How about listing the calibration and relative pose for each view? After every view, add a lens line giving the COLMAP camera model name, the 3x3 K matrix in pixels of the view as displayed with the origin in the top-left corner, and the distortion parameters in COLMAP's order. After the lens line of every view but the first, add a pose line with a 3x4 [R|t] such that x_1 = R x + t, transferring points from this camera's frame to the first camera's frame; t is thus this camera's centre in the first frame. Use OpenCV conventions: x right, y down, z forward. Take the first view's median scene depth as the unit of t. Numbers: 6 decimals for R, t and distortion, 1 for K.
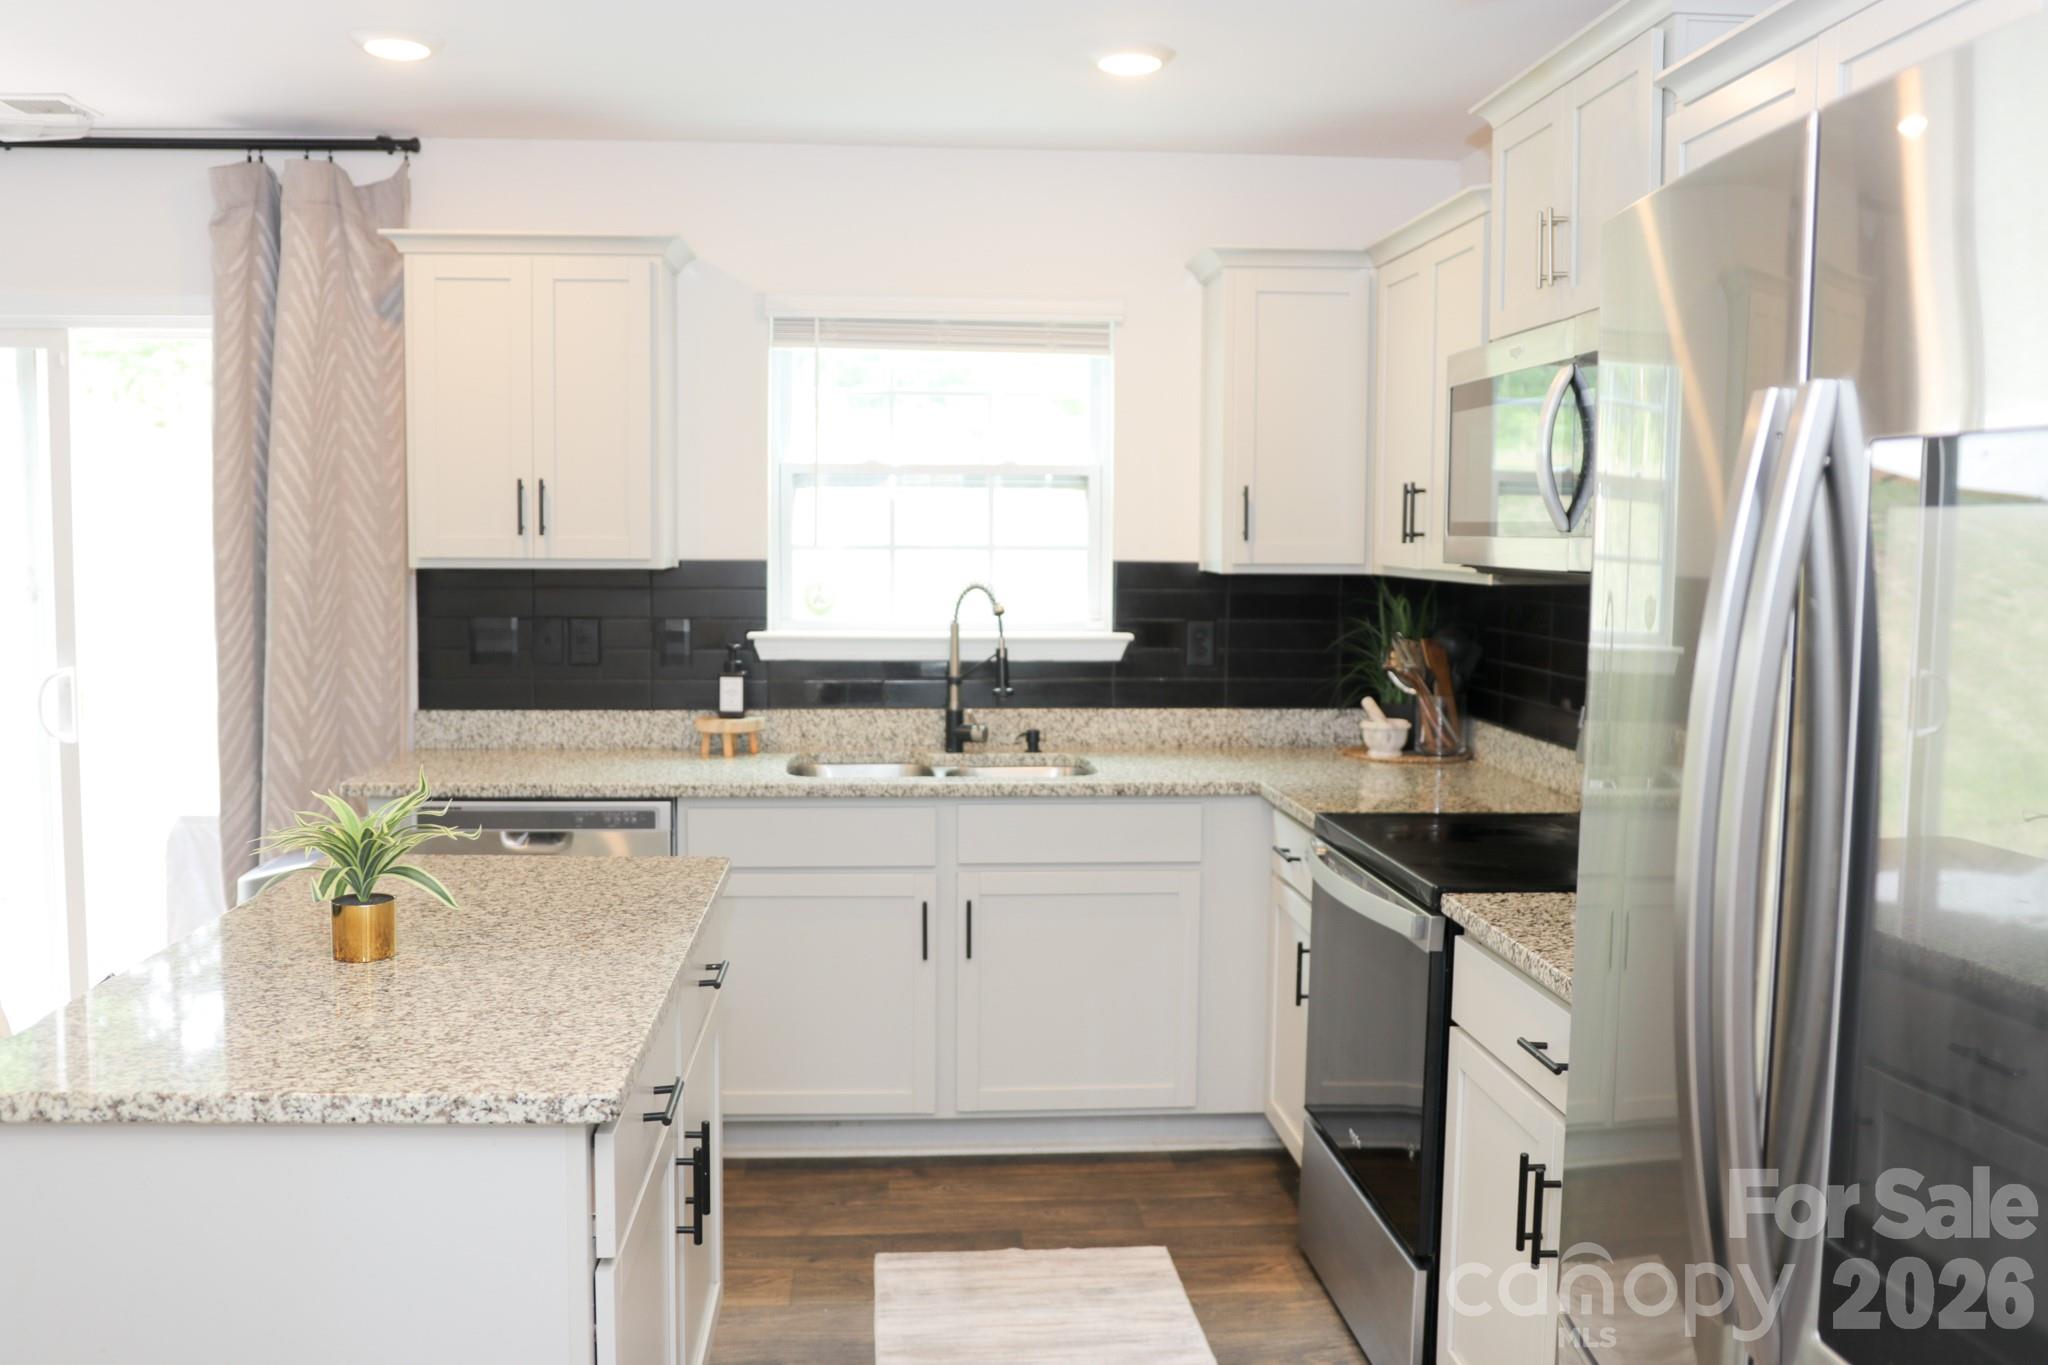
lens RADIAL K [[1700.1, 0, 1019.9], [0, 1700.1, 677.4], [0, 0, 1]] dist [-0.077070, 0.050098]
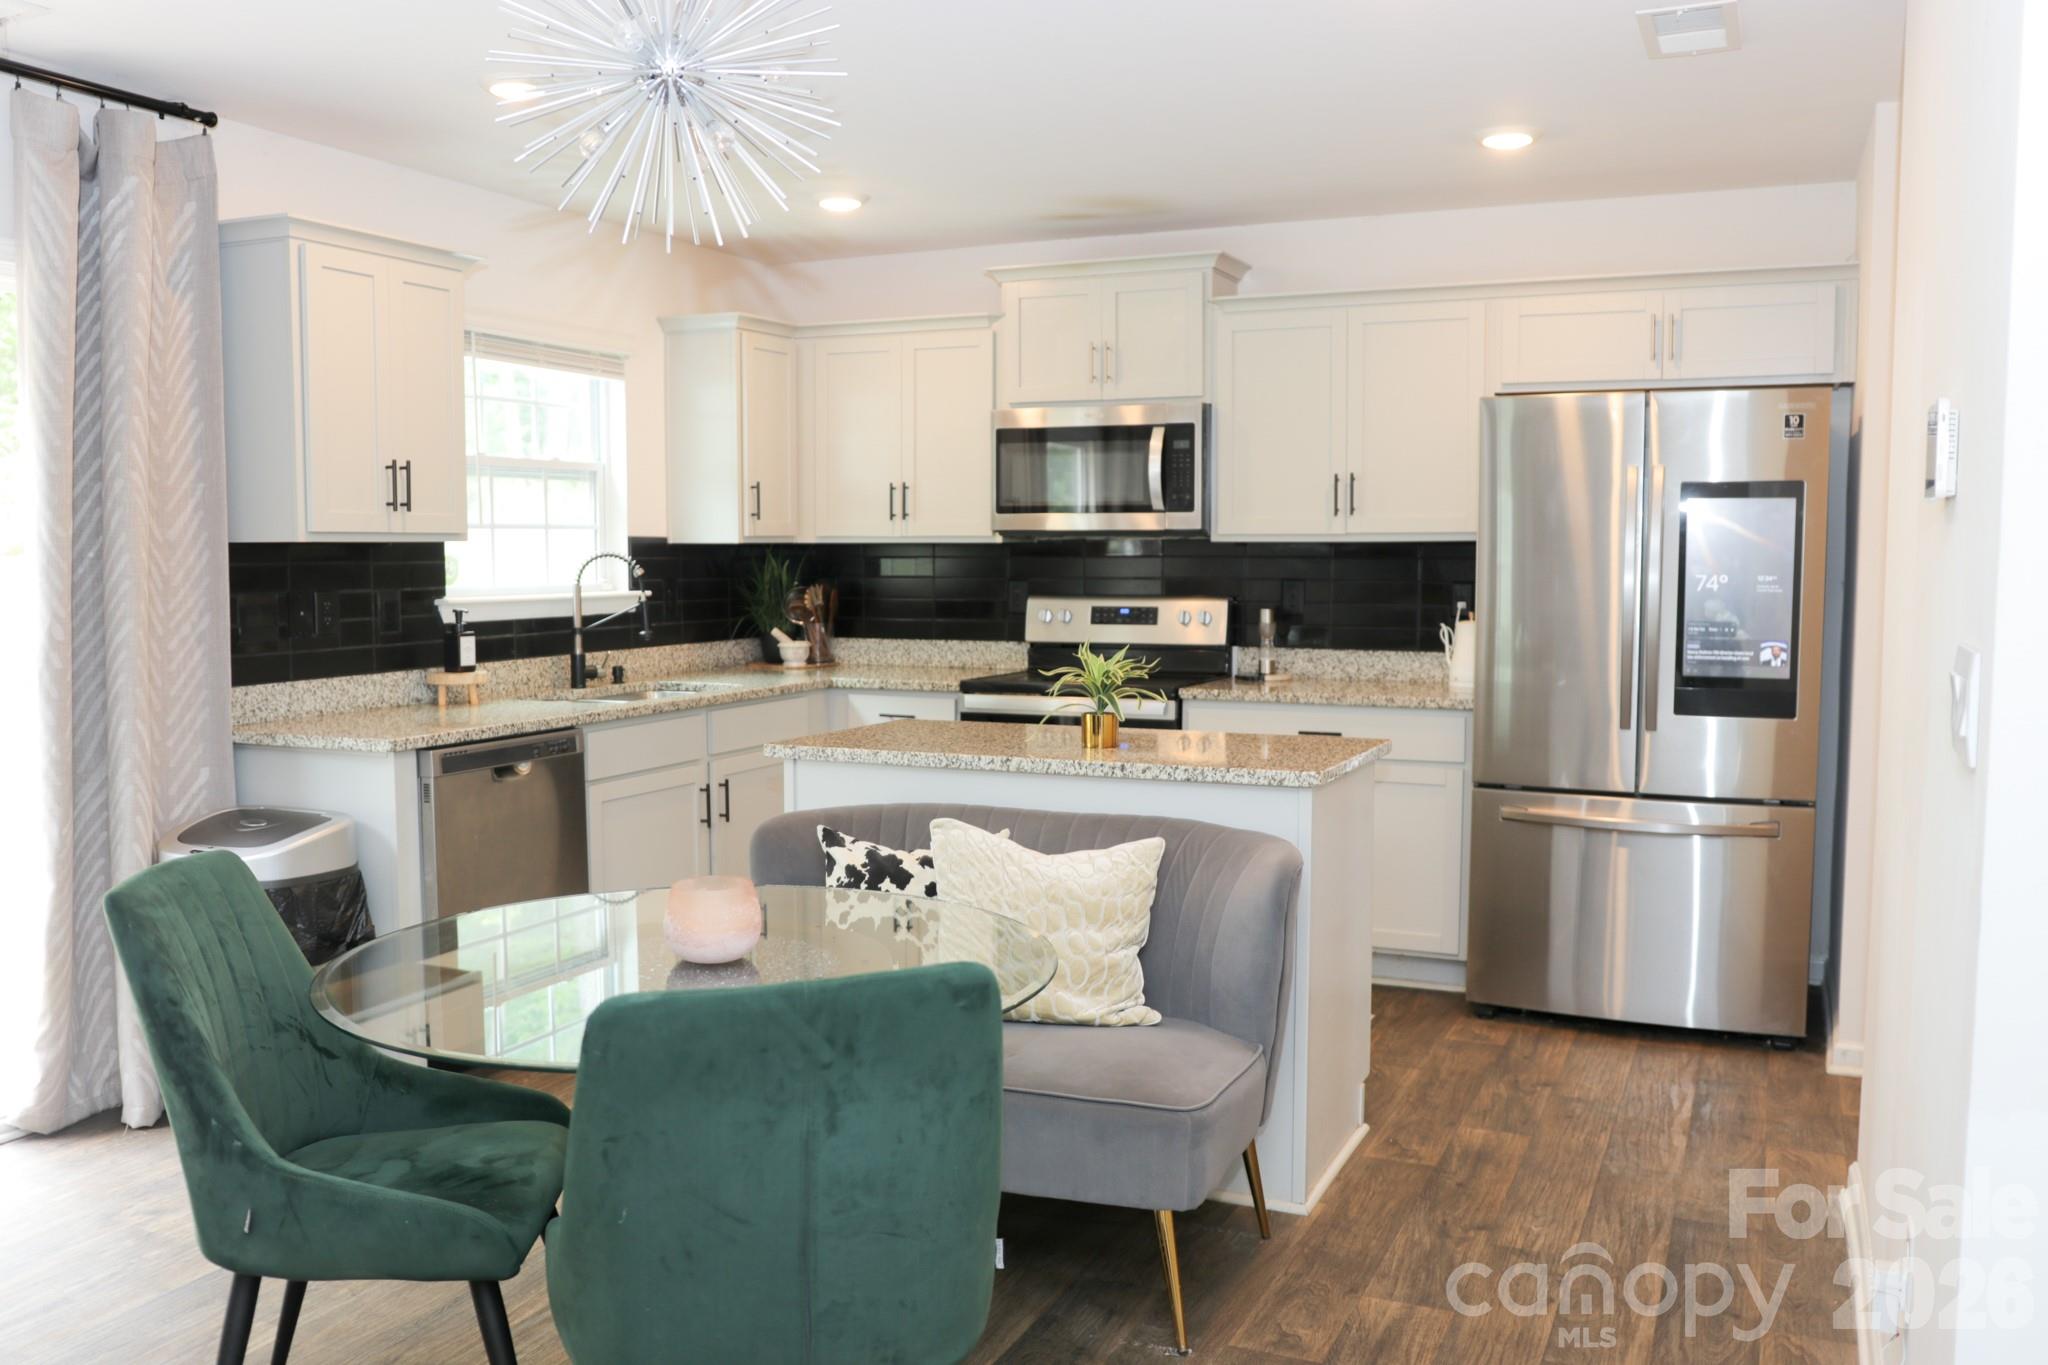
lens RADIAL K [[1700.1, 0, 1030.3], [0, 1700.1, 684.7], [0, 0, 1]] dist [-0.077070, 0.050098]
pose [[0.467080, -0.078540, 0.880720, -0.989515], [0.077120, 0.995870, 0.047909, 0.007143], [-0.880845, 0.045544, 0.471208, 0.114034]]
